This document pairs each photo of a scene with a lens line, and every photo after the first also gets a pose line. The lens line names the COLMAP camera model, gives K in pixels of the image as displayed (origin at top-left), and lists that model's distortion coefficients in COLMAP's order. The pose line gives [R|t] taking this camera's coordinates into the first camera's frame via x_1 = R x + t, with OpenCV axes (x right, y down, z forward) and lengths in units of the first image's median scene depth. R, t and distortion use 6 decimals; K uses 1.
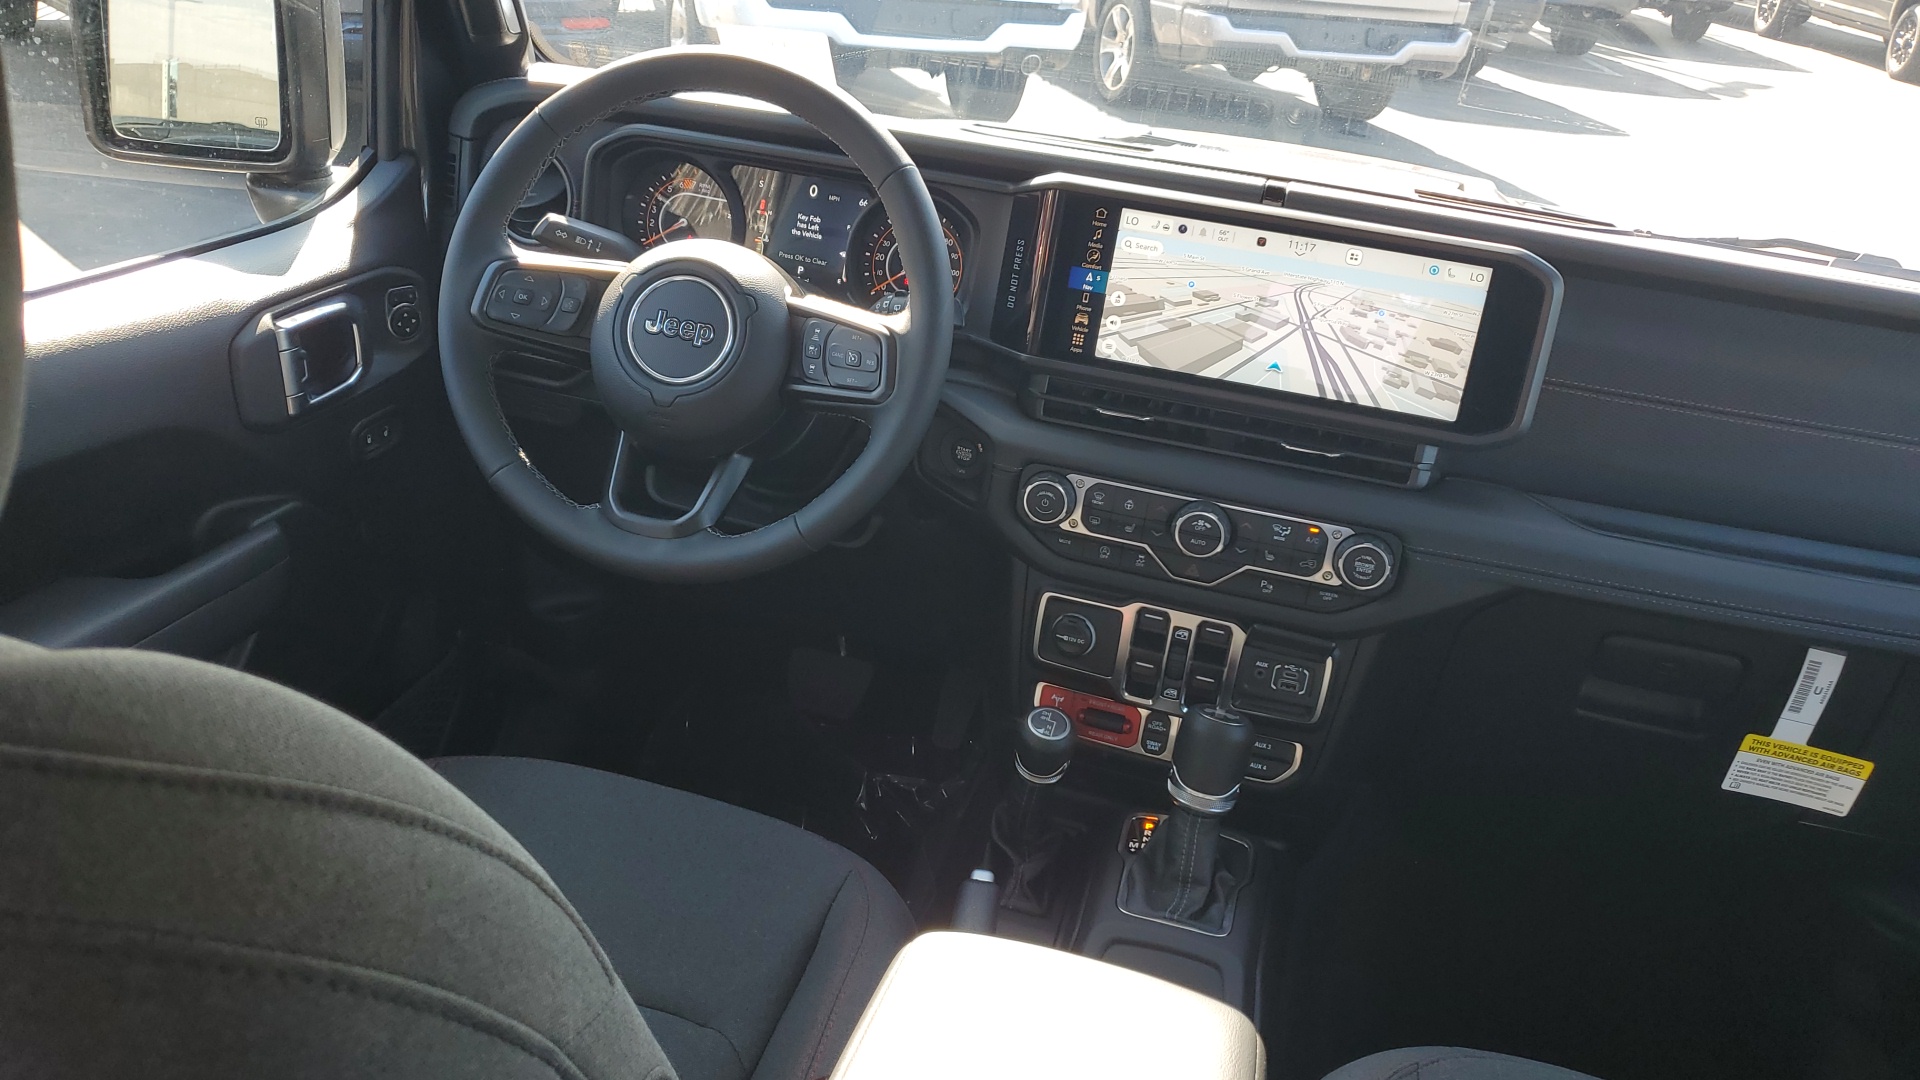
lens RADIAL K [[1540.6, 0, 921.9], [0, 1540.6, 540.1], [0, 0, 1]] dist [0.195055, -0.455370]
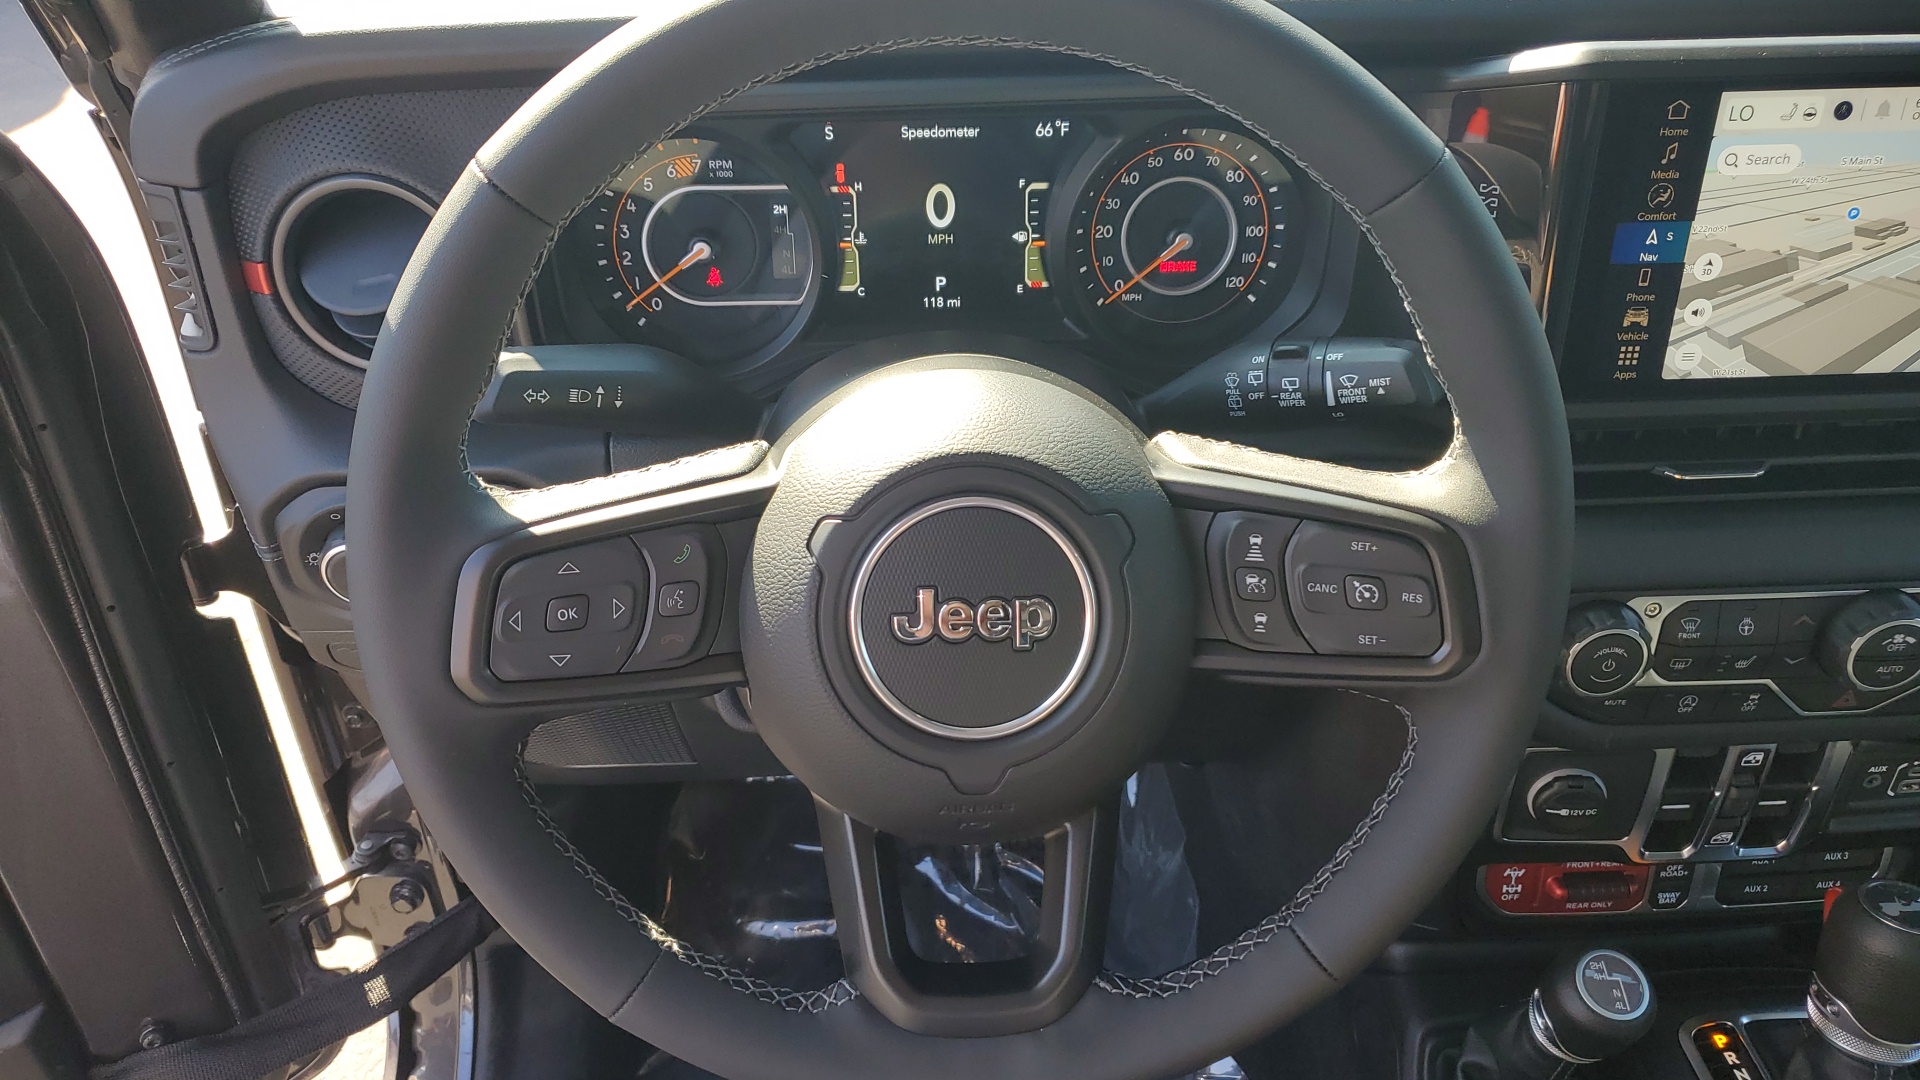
lens RADIAL K [[1525.8, 0, 877.5], [0, 1525.8, 548.3], [0, 0, 1]] dist [-0.001915, -0.004915]
pose [[0.941873, -0.288266, 0.172563, -0.239948], [0.234000, 0.931424, 0.278736, -0.270569], [-0.241079, -0.222154, 0.944737, 0.571736]]
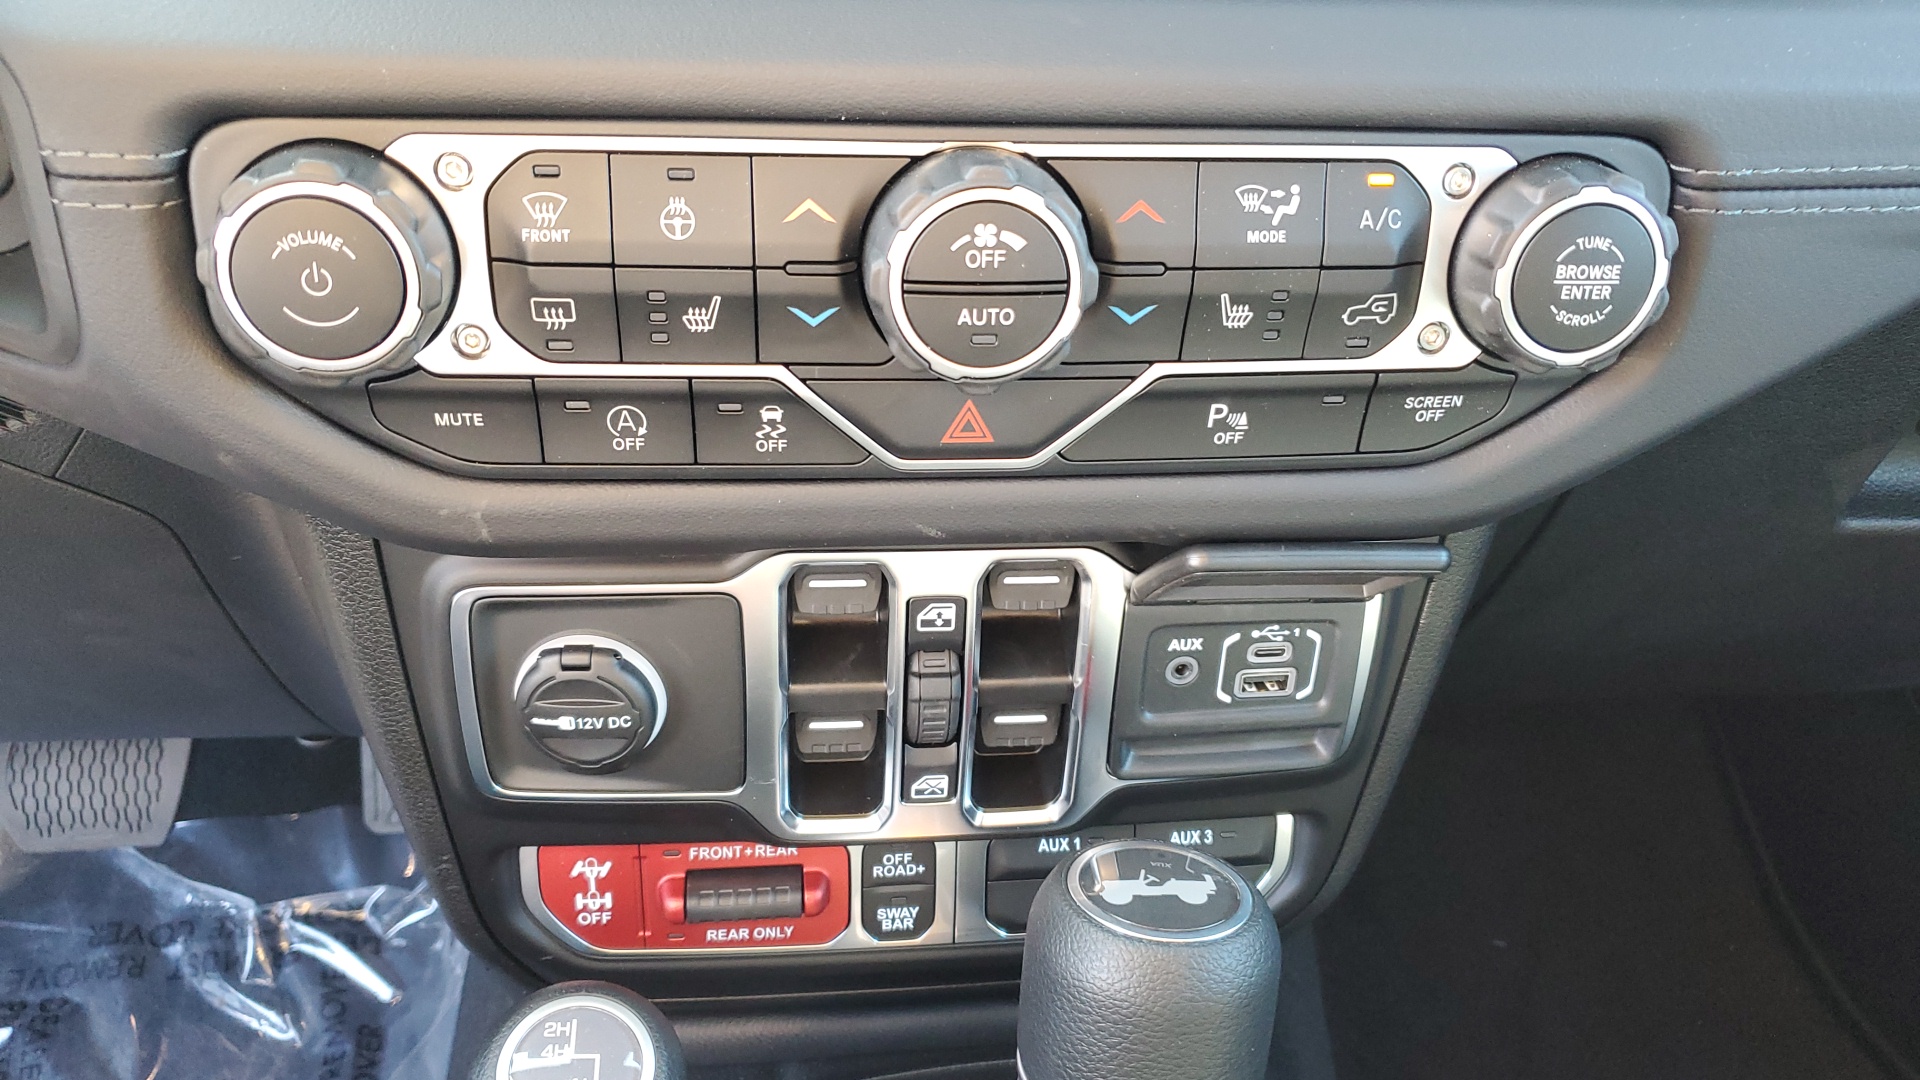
lens RADIAL K [[1452.1, 0, 960.0], [0, 1452.1, 540.0], [0, 0, 1]] dist [0.137958, -0.278749]
pose [[0.918379, -0.255919, 0.301803, 0.092604], [0.200992, 0.958683, 0.201318, -0.012118], [-0.340855, -0.124226, 0.931872, 0.764351]]
